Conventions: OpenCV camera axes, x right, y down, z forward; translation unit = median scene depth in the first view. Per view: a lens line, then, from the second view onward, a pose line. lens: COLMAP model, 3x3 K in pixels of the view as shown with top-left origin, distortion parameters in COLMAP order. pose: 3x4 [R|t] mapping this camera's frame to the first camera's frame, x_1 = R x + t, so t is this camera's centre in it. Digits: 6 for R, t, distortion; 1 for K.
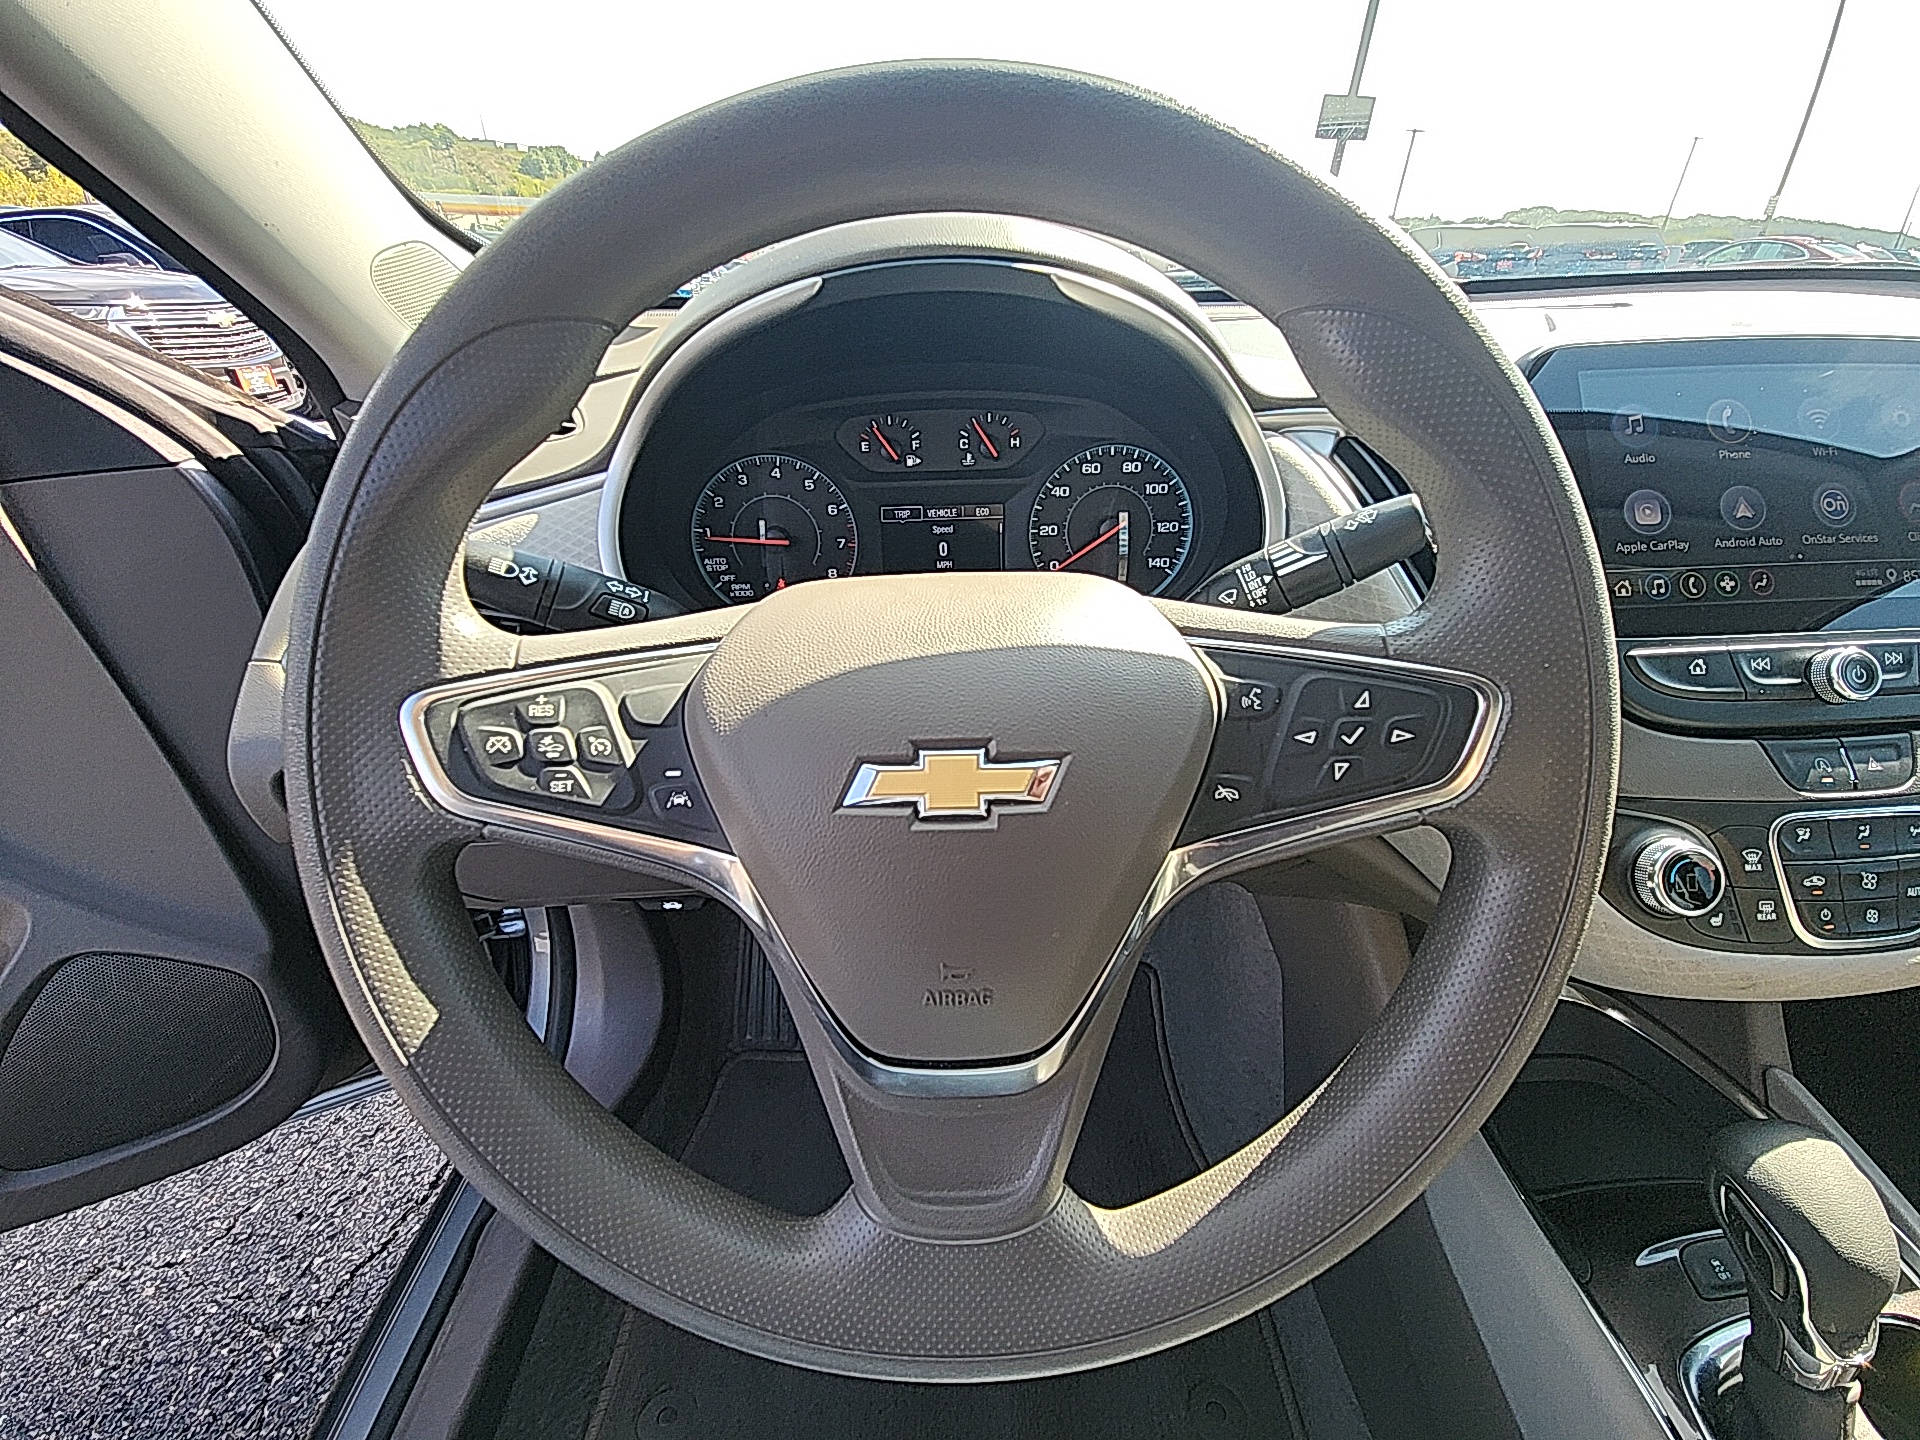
lens RADIAL K [[778.8, 0, 952.8], [0, 778.8, 704.2], [0, 0, 1]] dist [0.015111, -0.008382]
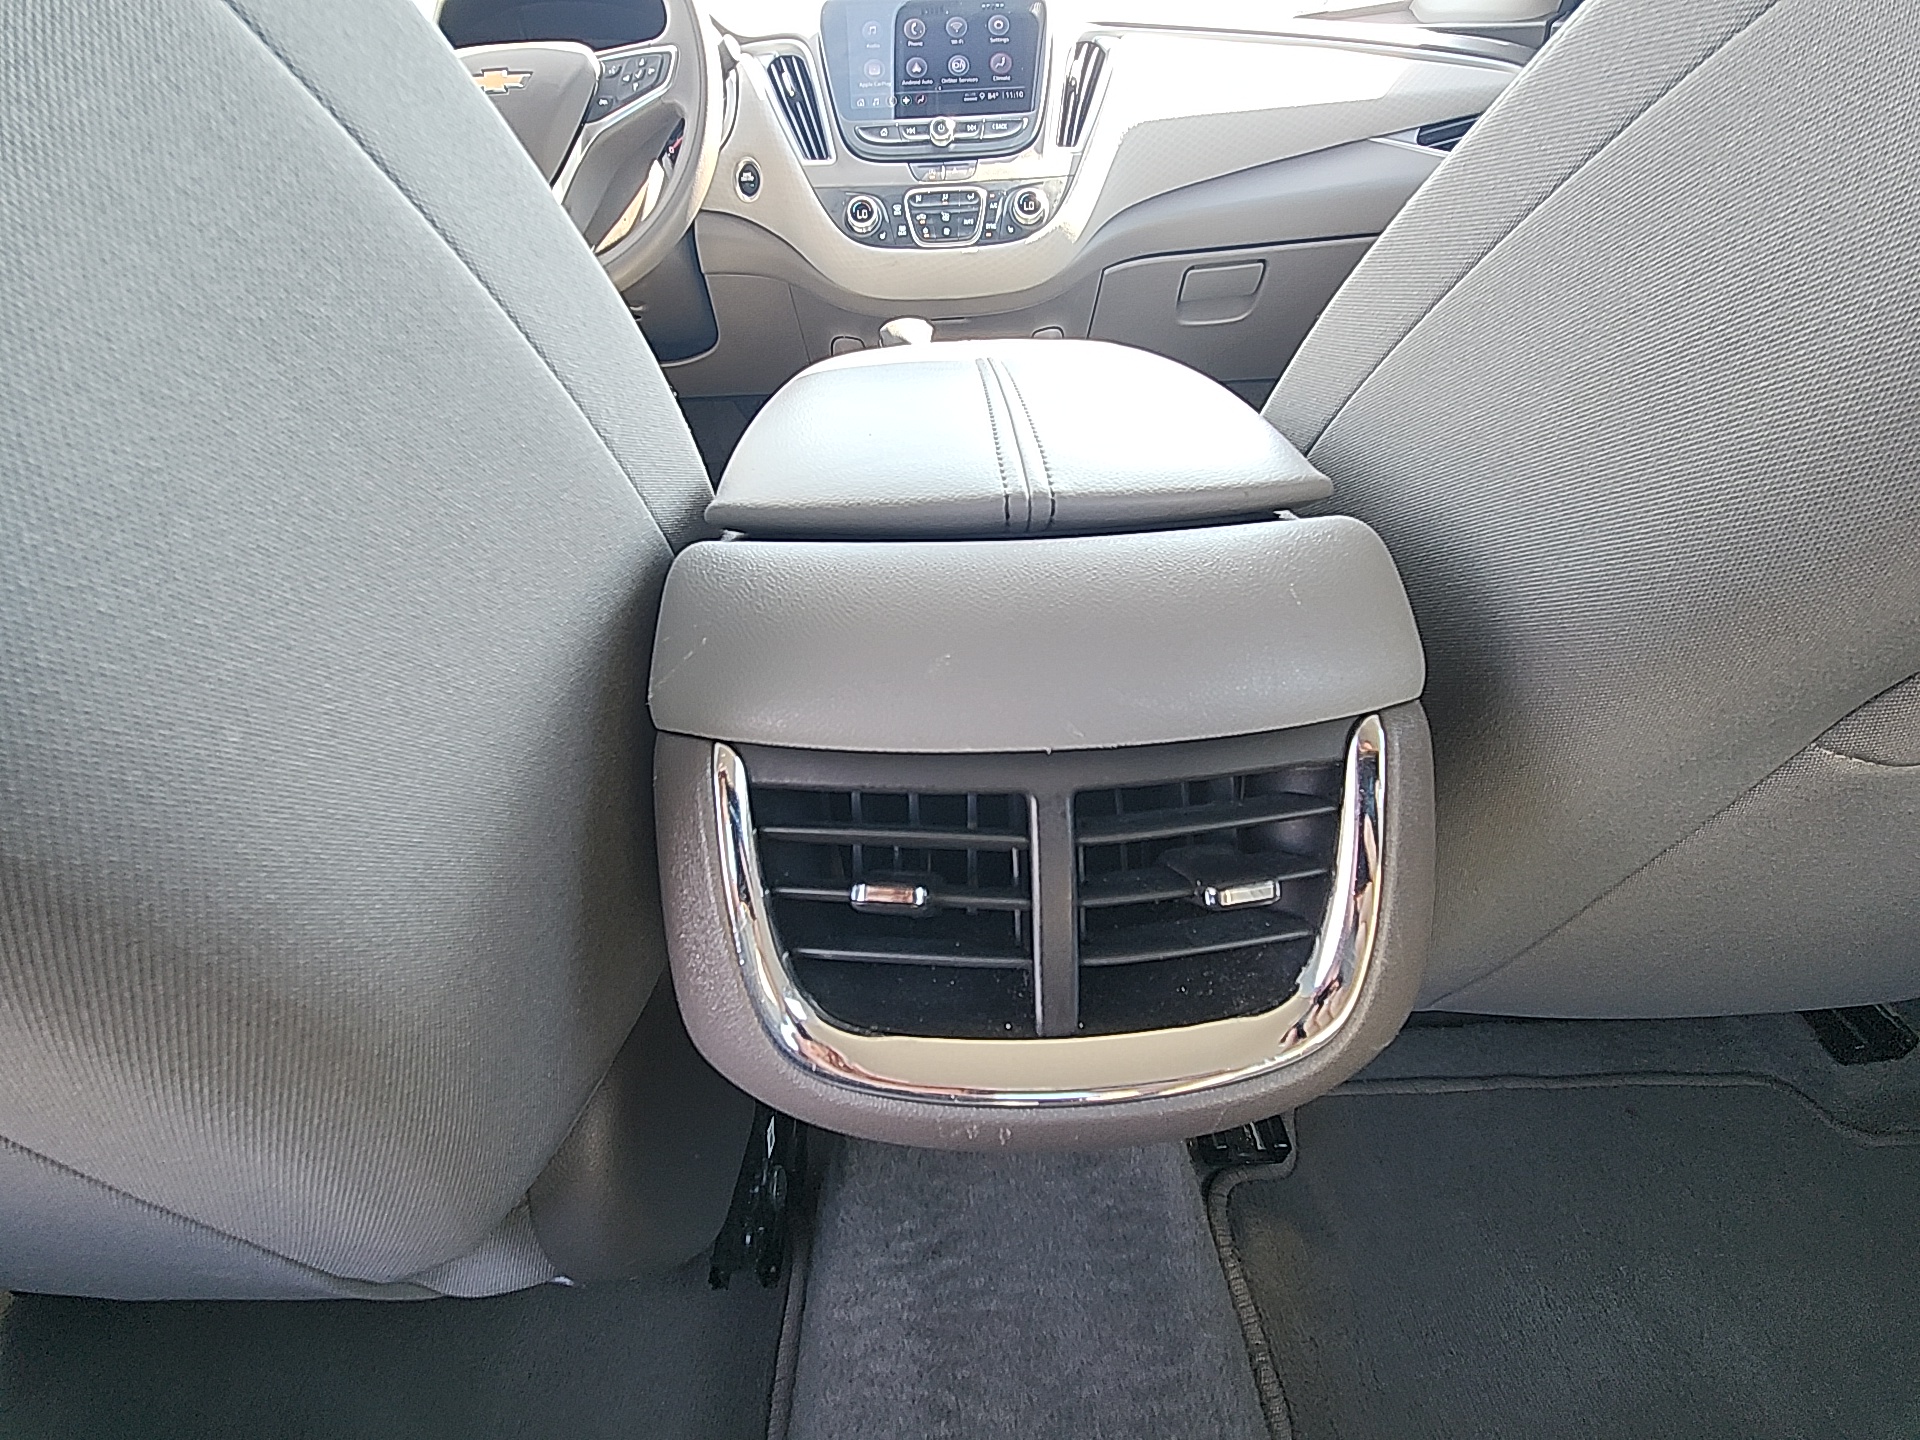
lens RADIAL K [[772.7, 0, 950.6], [0, 772.7, 701.6], [0, 0, 1]] dist [0.020590, -0.012465]
pose [[0.999890, -0.014829, -0.000229, 1.166272], [0.014816, 0.998104, 0.059739, 1.572699], [-0.000657, -0.059736, 0.998214, -1.480414]]
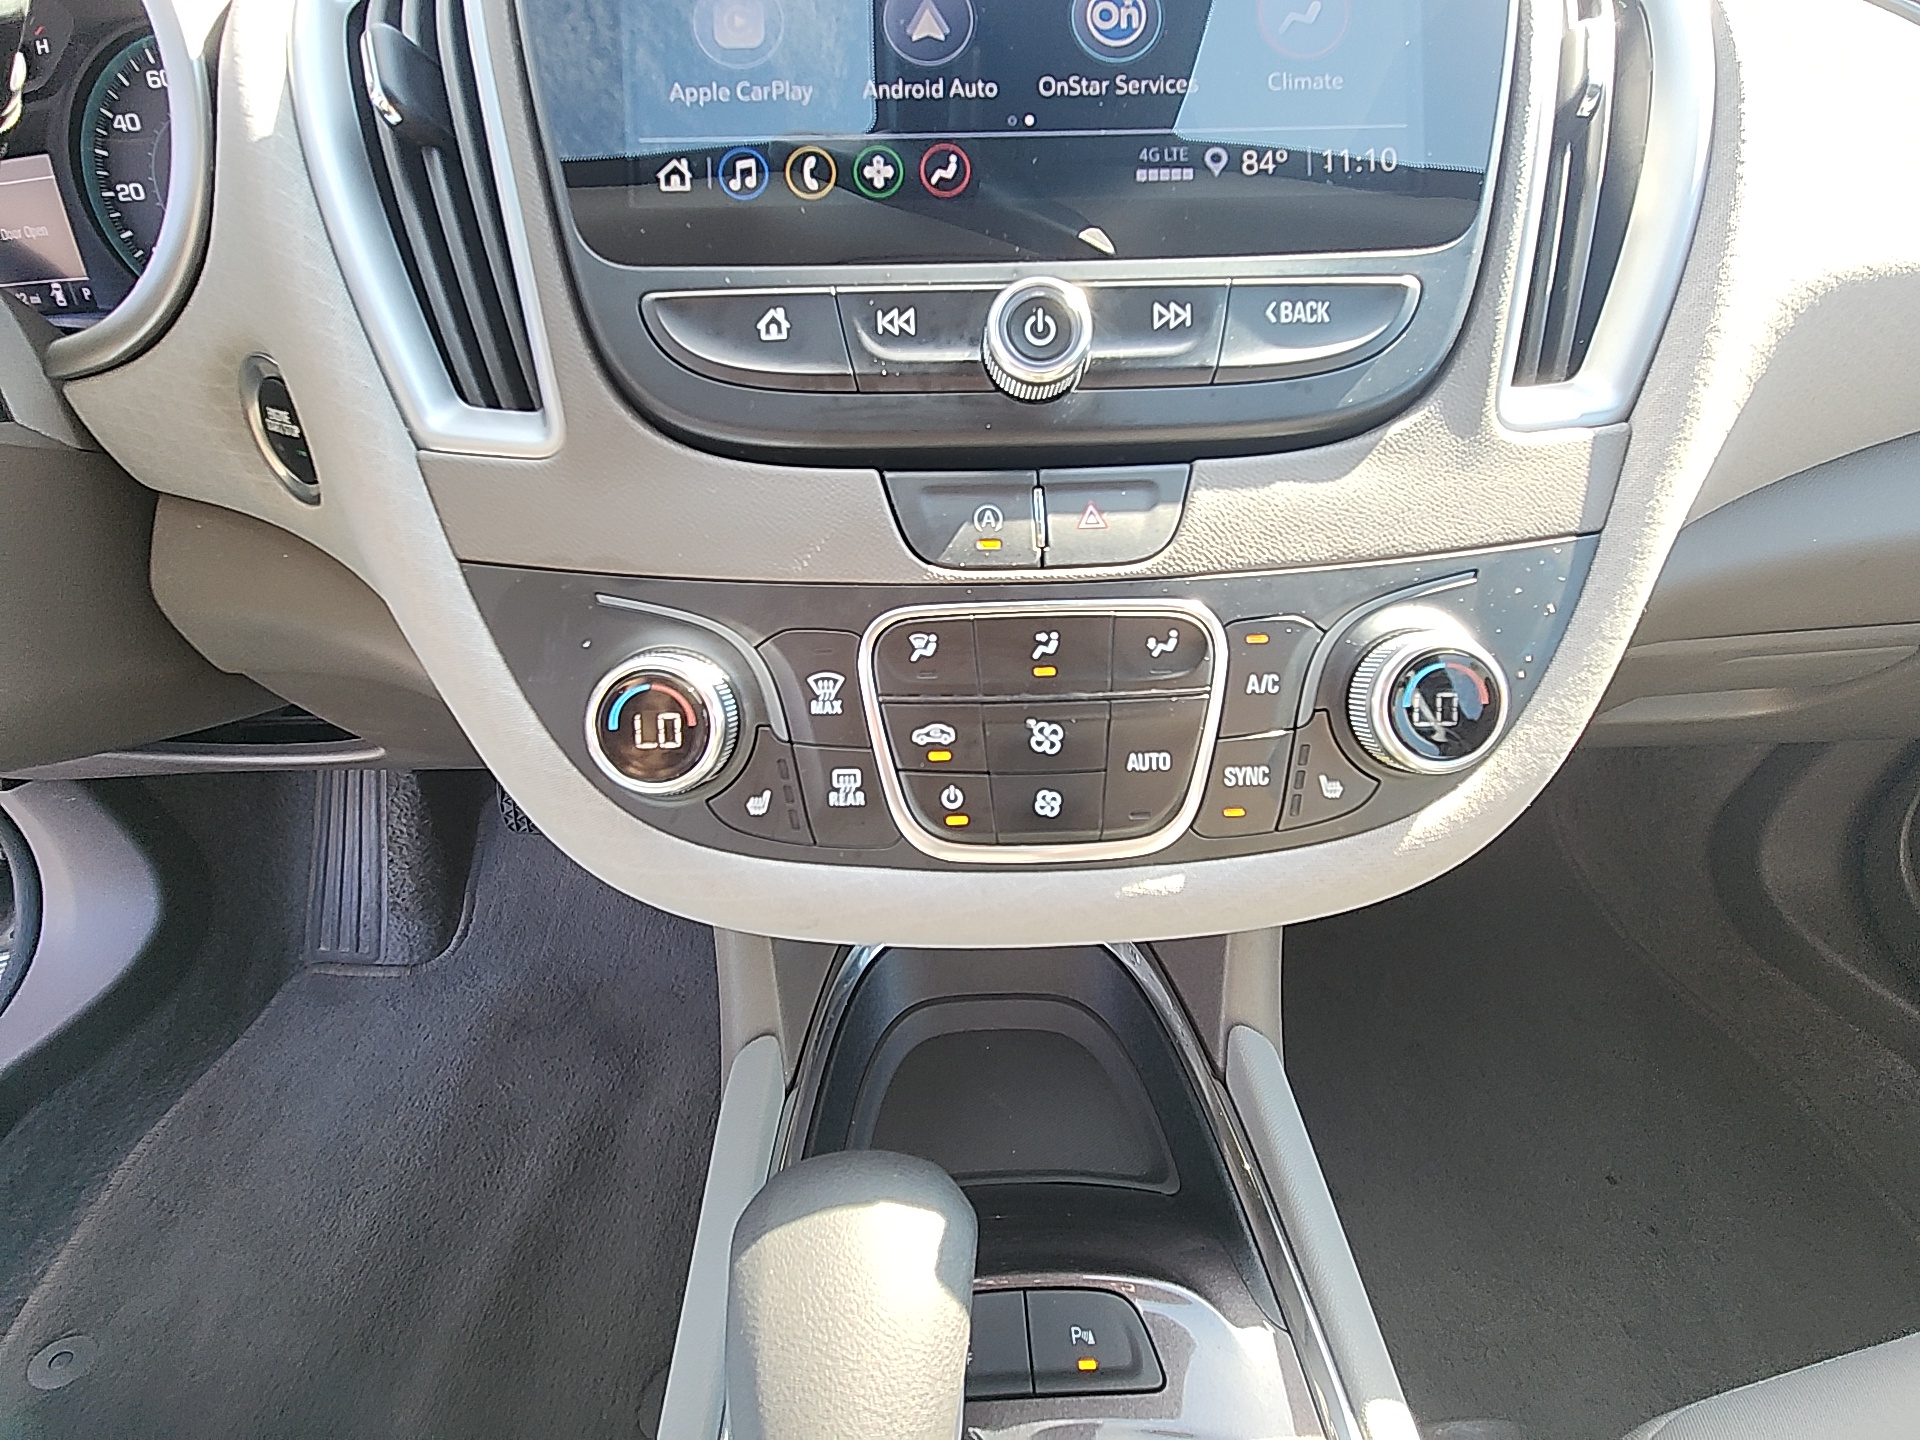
lens RADIAL K [[765.3, 0, 950.1], [0, 765.3, 698.2], [0, 0, 1]] dist [0.032210, -0.019432]
pose [[0.999890, 0.011250, 0.009634, 1.103252], [-0.012229, 0.994022, 0.108497, 0.144981], [-0.008356, -0.108603, 0.994050, 0.485732]]
